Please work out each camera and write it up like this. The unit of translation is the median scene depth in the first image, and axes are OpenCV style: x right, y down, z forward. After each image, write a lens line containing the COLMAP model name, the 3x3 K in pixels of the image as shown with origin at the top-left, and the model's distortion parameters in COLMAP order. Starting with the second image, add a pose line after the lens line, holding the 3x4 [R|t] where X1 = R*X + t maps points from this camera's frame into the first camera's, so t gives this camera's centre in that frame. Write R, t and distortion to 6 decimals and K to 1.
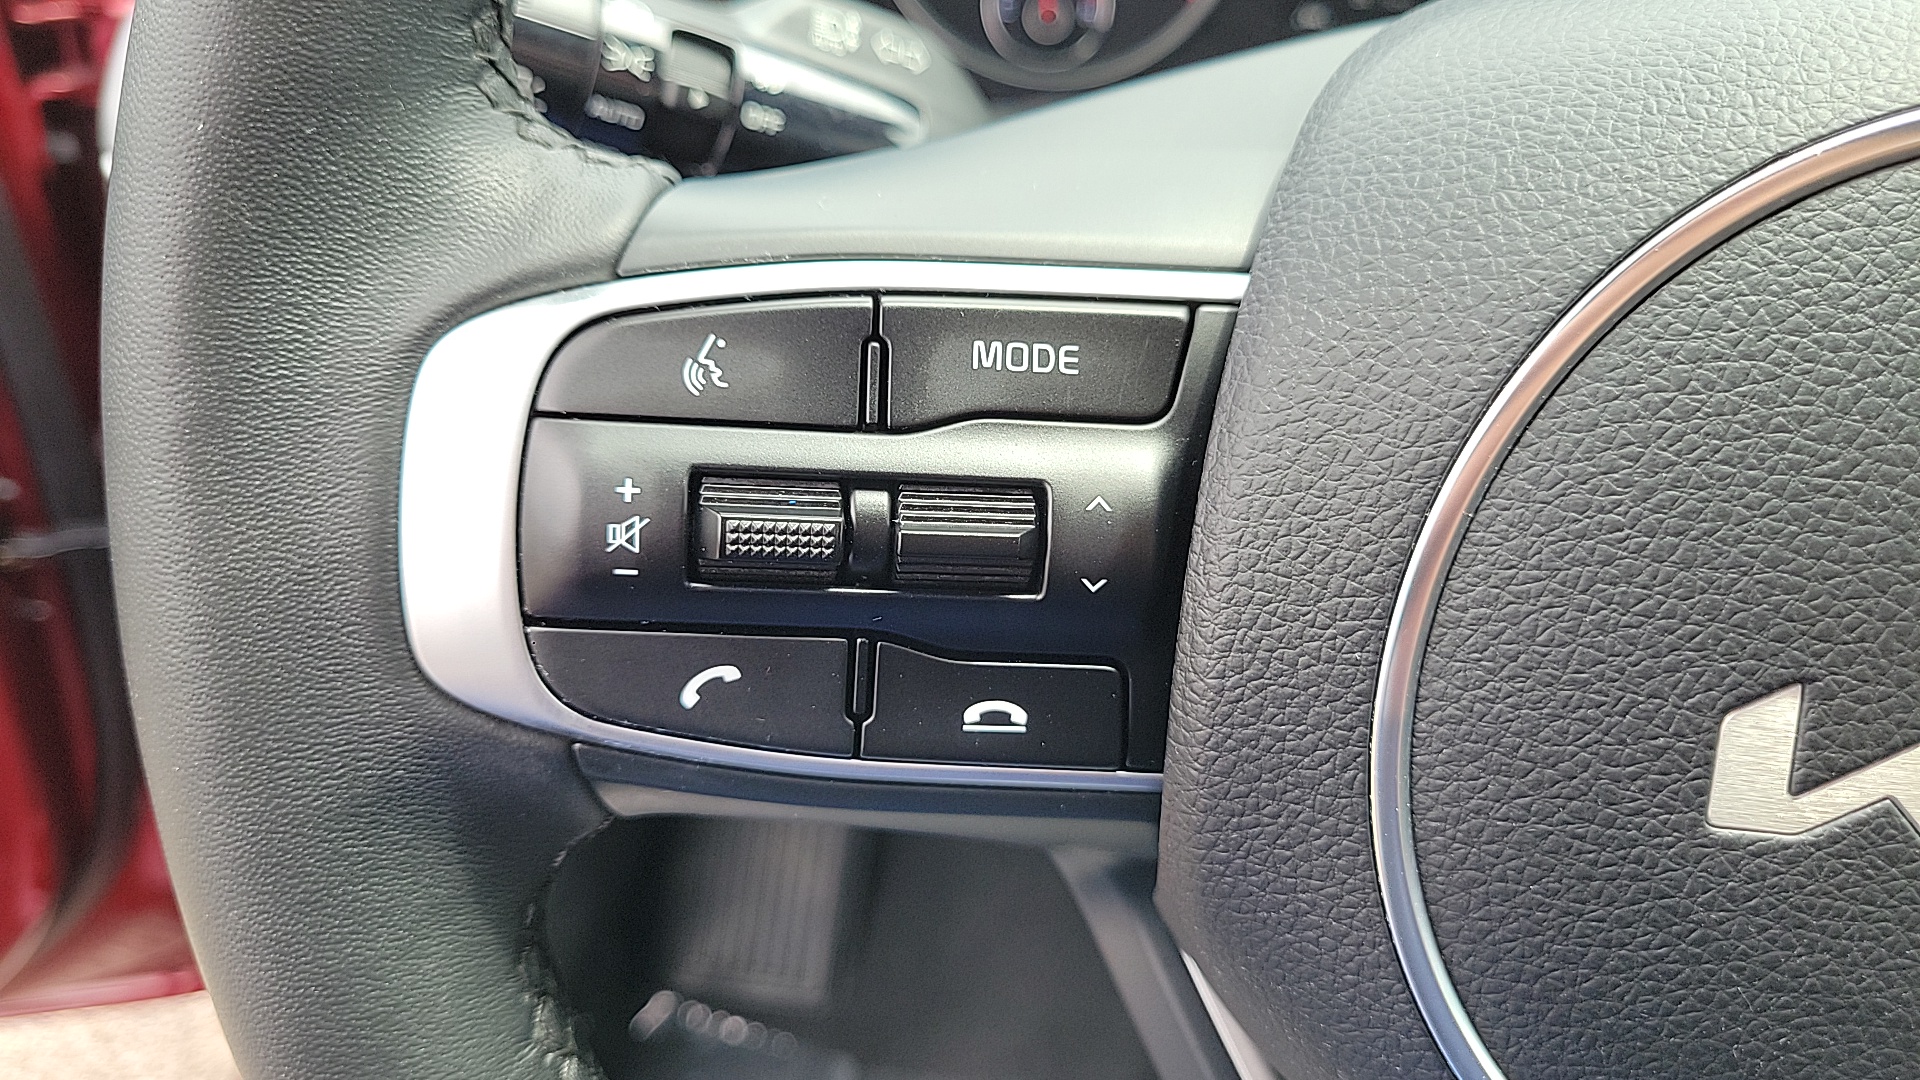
lens RADIAL K [[1465.2, 0, 962.4], [0, 1465.2, 555.0], [0, 0, 1]] dist [0.028377, -0.018380]
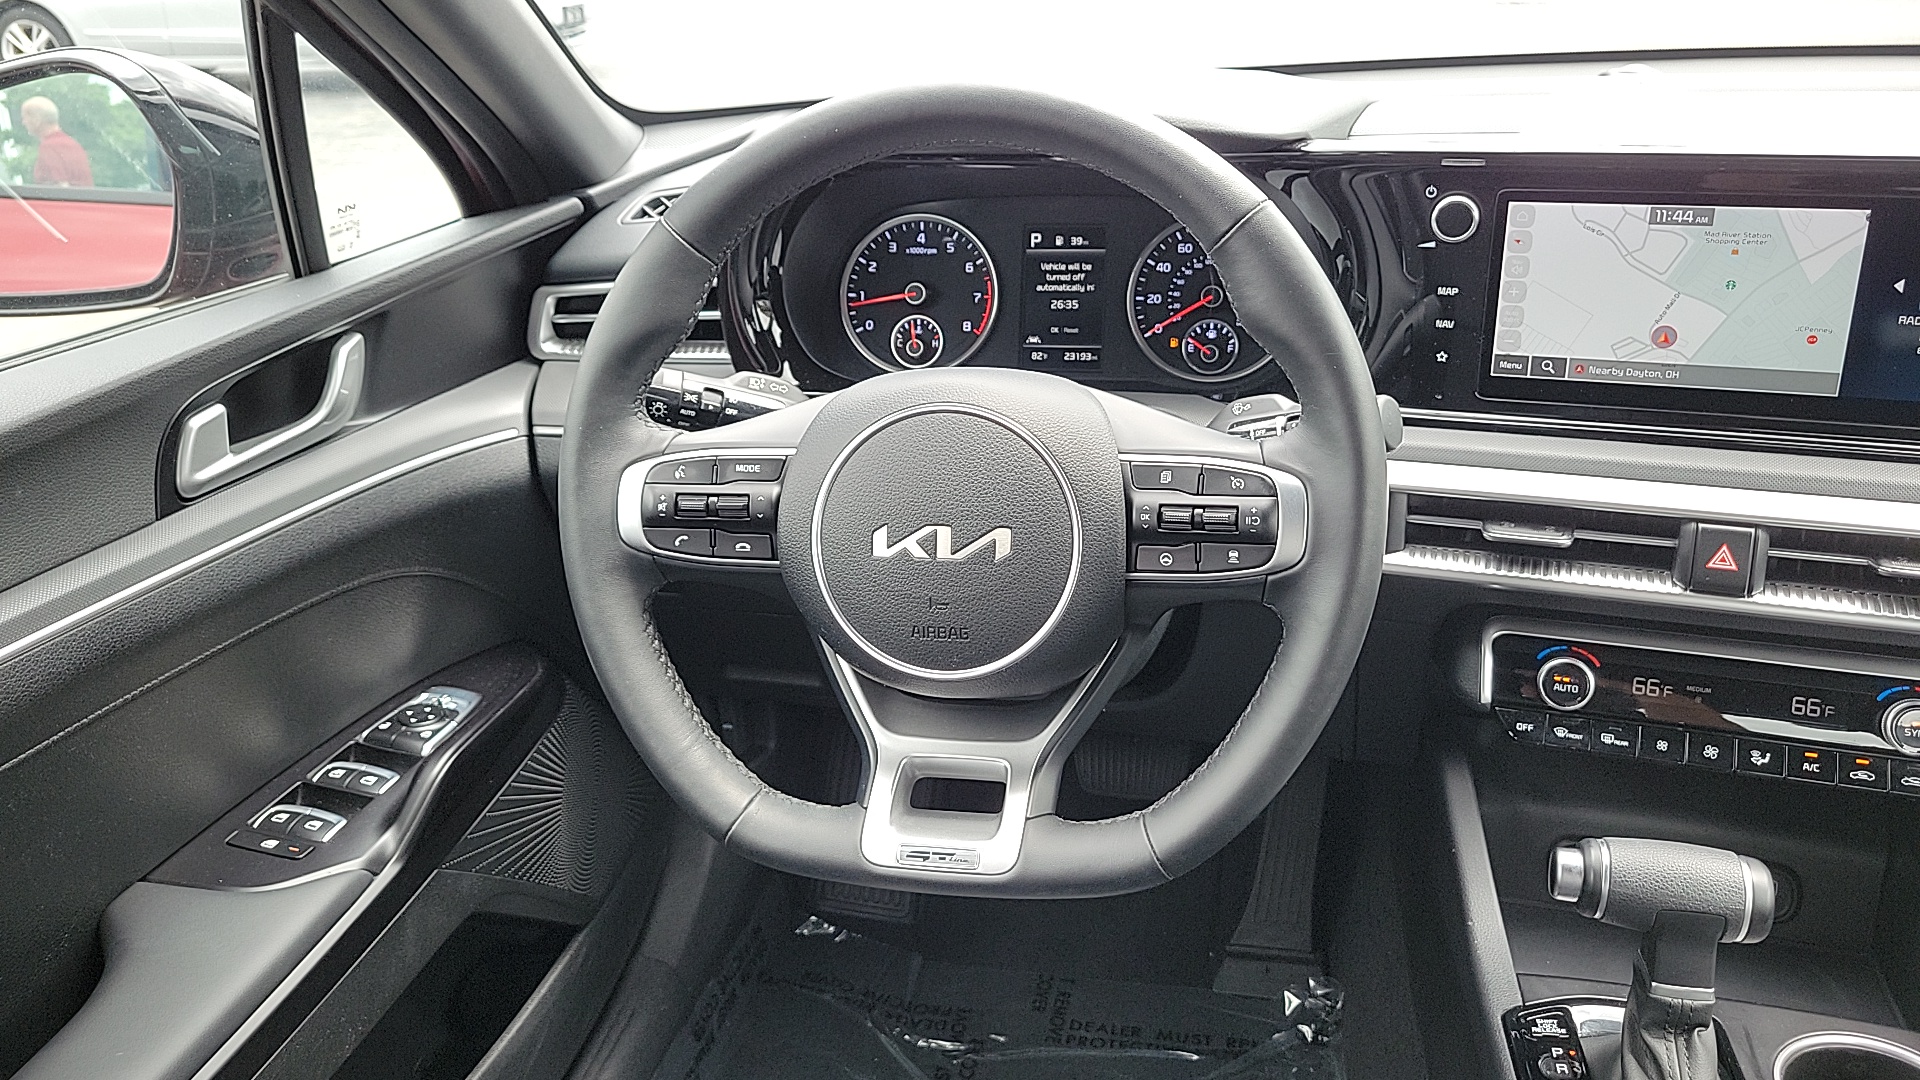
lens RADIAL K [[1465.2, 0, 973.8], [0, 1465.2, 524.2], [0, 0, 1]] dist [0.028377, -0.018380]
pose [[0.985280, -0.034985, -0.167332, 1.511052], [0.008215, 0.987394, -0.158065, 0.776248], [0.170752, 0.154364, 0.973147, -3.348501]]
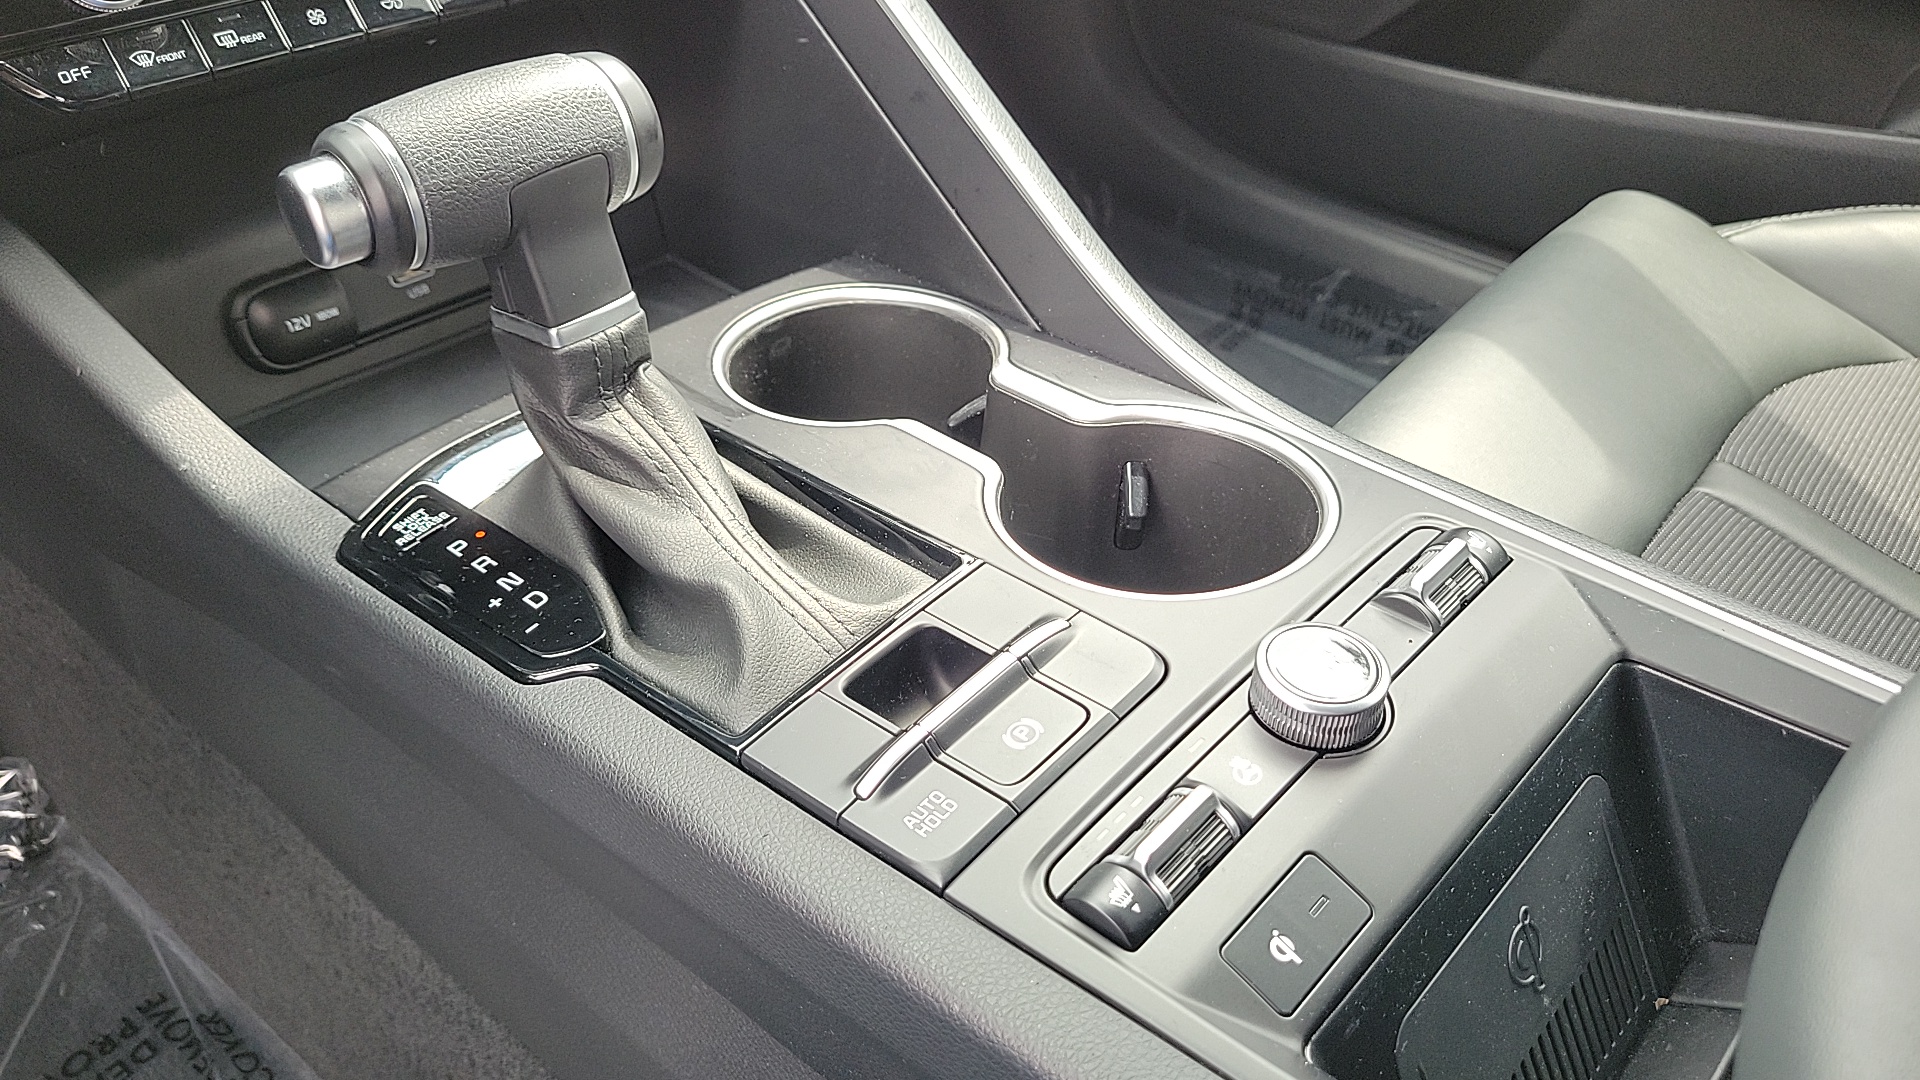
lens RADIAL K [[1465.2, 0, 935.3], [0, 1465.2, 516.6], [0, 0, 1]] dist [0.028377, -0.018380]
pose [[0.626101, -0.531998, 0.570066, 1.574646], [0.456949, 0.842736, 0.284593, 1.338242], [-0.631819, 0.082307, 0.770734, -0.593870]]
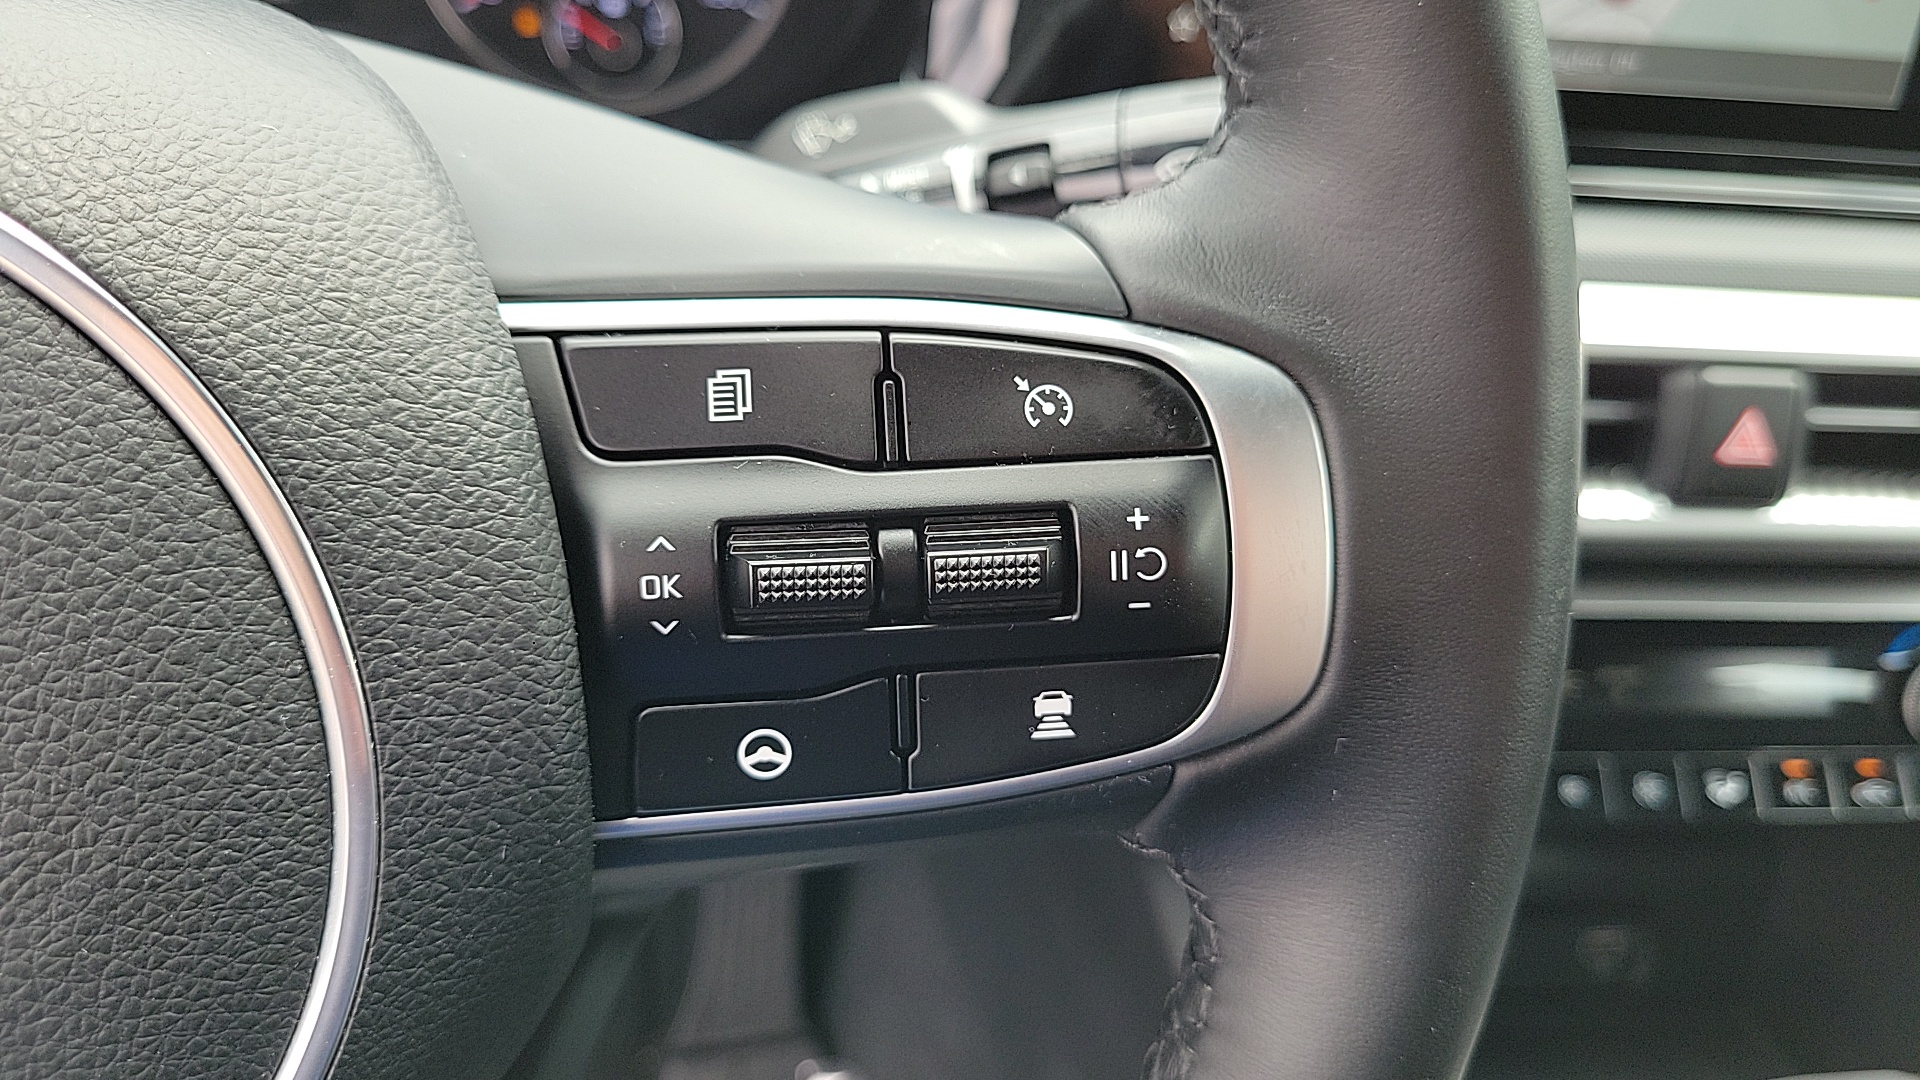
lens RADIAL K [[1465.2, 0, 933.5], [0, 1465.2, 532.7], [0, 0, 1]] dist [0.028377, -0.018380]
pose [[0.959669, -0.136758, 0.245629, 1.226500], [0.140487, 0.990080, 0.002363, 0.061820], [-0.243515, 0.032240, 0.969361, -0.016530]]
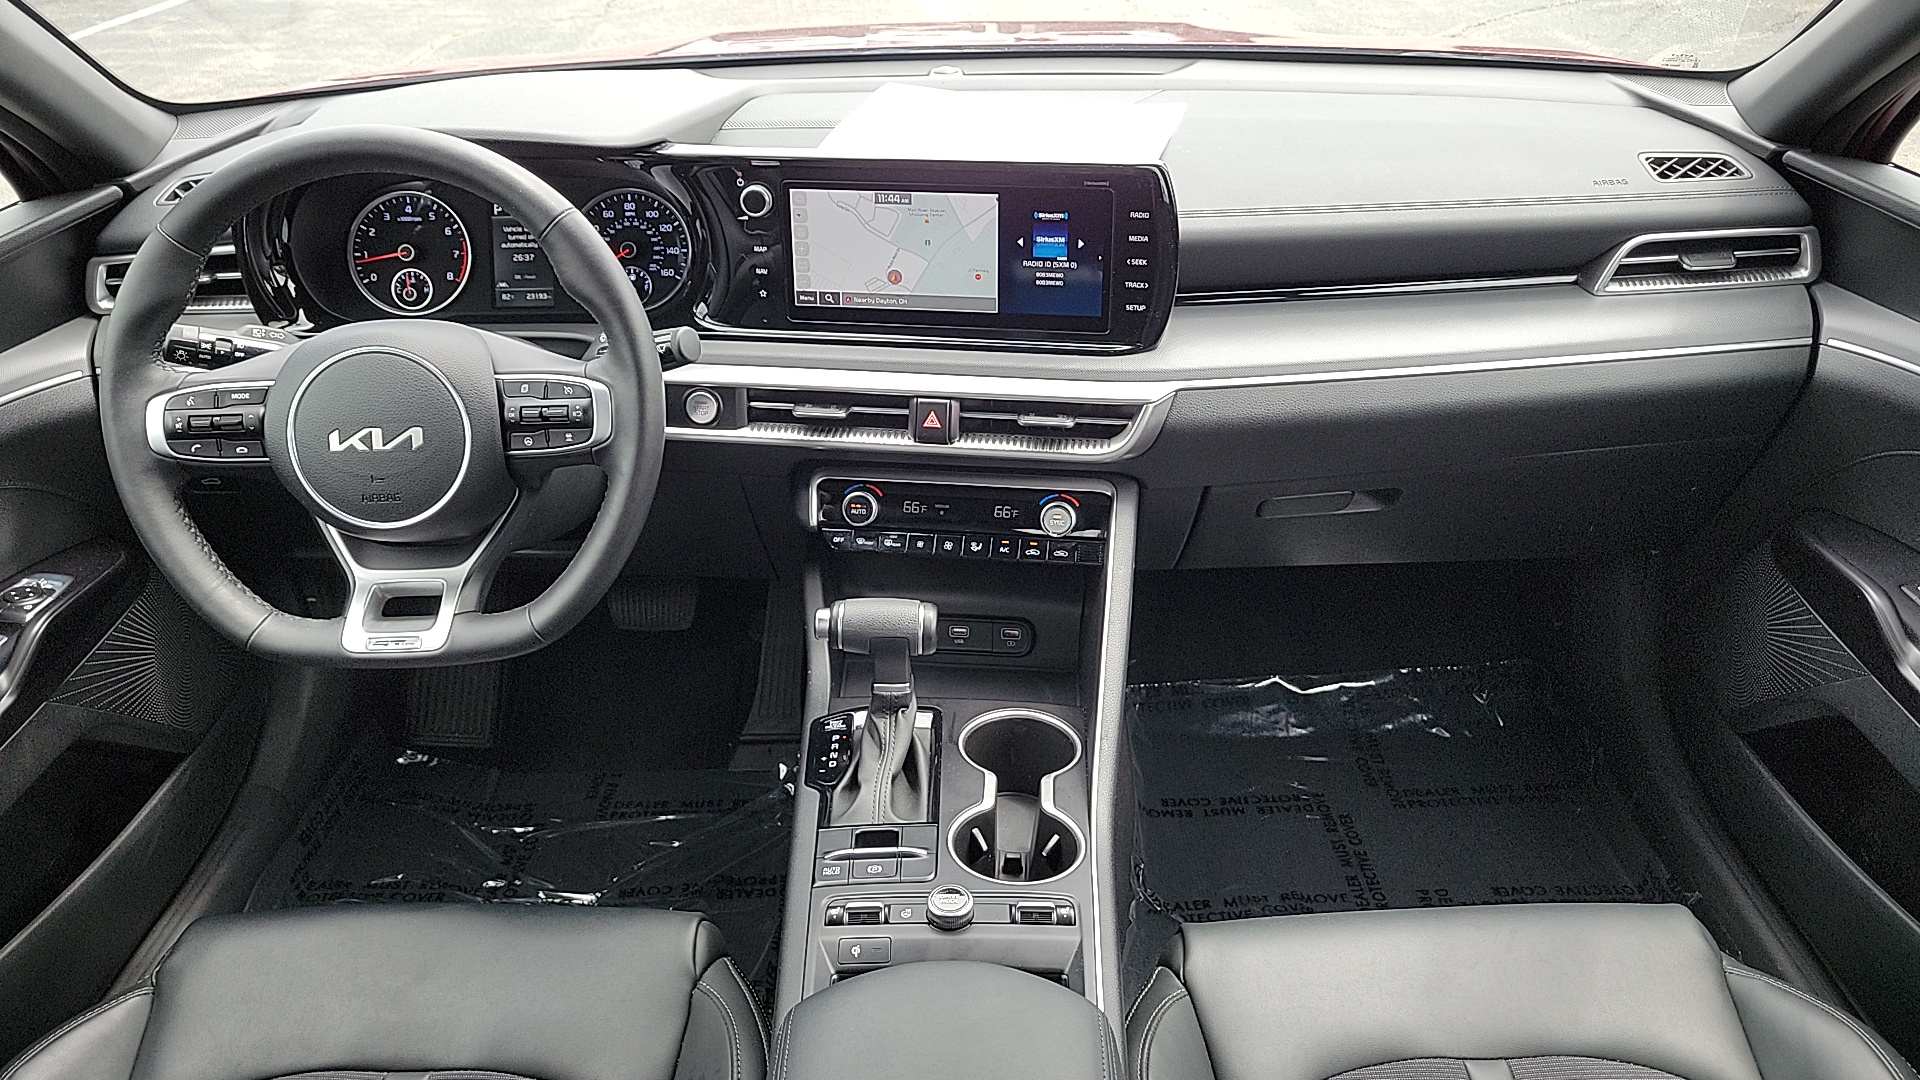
lens RADIAL K [[1465.2, 0, 972.3], [0, 1465.2, 529.8], [0, 0, 1]] dist [0.028377, -0.018380]
pose [[0.995479, -0.092778, 0.020336, 3.214028], [0.093997, 0.993059, -0.070707, 1.279587], [-0.013635, 0.072298, 0.997290, -5.794734]]
